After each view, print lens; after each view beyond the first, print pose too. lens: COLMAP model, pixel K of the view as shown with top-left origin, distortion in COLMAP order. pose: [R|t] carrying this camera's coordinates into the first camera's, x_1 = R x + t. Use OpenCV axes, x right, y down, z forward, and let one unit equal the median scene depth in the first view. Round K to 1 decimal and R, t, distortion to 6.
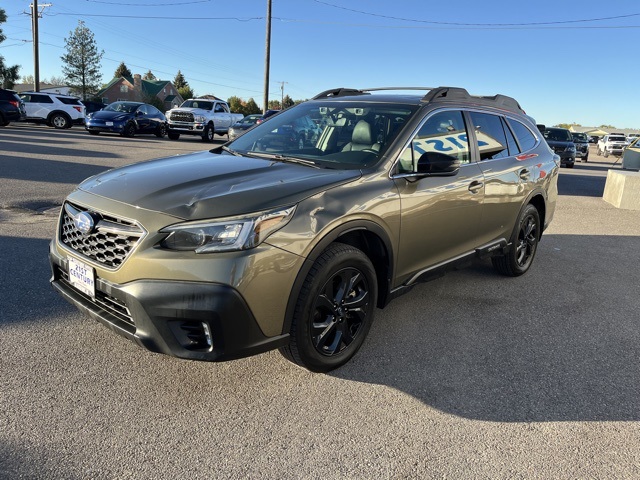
lens RADIAL K [[484.1, 0, 322.1], [0, 484.1, 235.7], [0, 0, 1]] dist [0.067694, -0.091751]
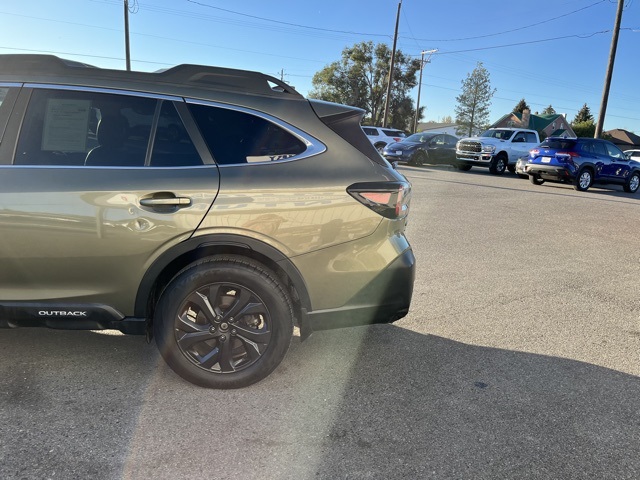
lens RADIAL K [[484.1, 0, 325.1], [0, 484.1, 238.7], [0, 0, 1]] dist [0.067694, -0.091751]
pose [[0.713944, 0.136055, -0.686858, 0.154370], [-0.180611, 0.983529, 0.007087, -0.020170], [0.676509, 0.118995, 0.726757, 0.120828]]
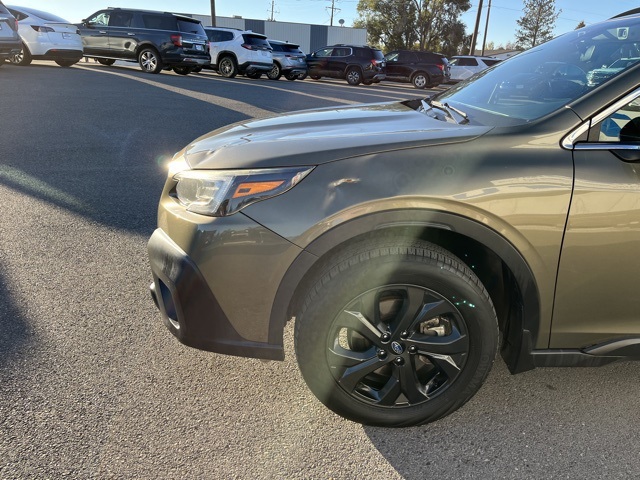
lens RADIAL K [[484.1, 0, 319.1], [0, 484.1, 234.7], [0, 0, 1]] dist [0.067694, -0.091751]
pose [[0.667081, 0.215614, -0.713101, 0.040501], [-0.168329, 0.976071, 0.137660, -0.006255], [0.725719, 0.028205, 0.687413, 0.048981]]
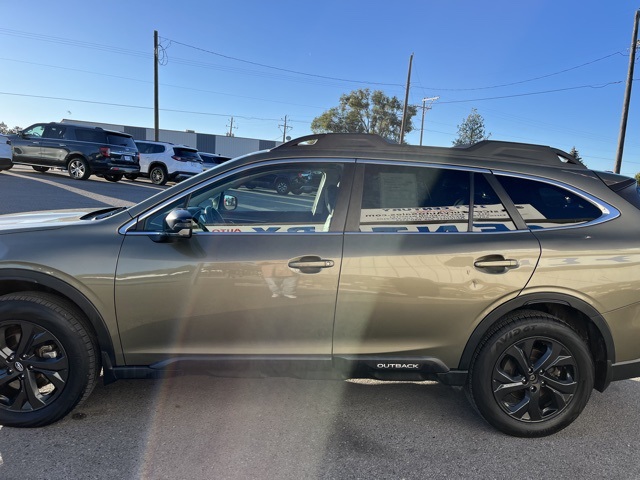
lens RADIAL K [[484.1, 0, 323.5], [0, 484.1, 241.3], [0, 0, 1]] dist [0.067694, -0.091751]
pose [[0.725834, 0.077511, -0.683488, 0.112139], [-0.173938, 0.982021, -0.073348, -0.011796], [0.665515, 0.172123, 0.726267, 0.067620]]
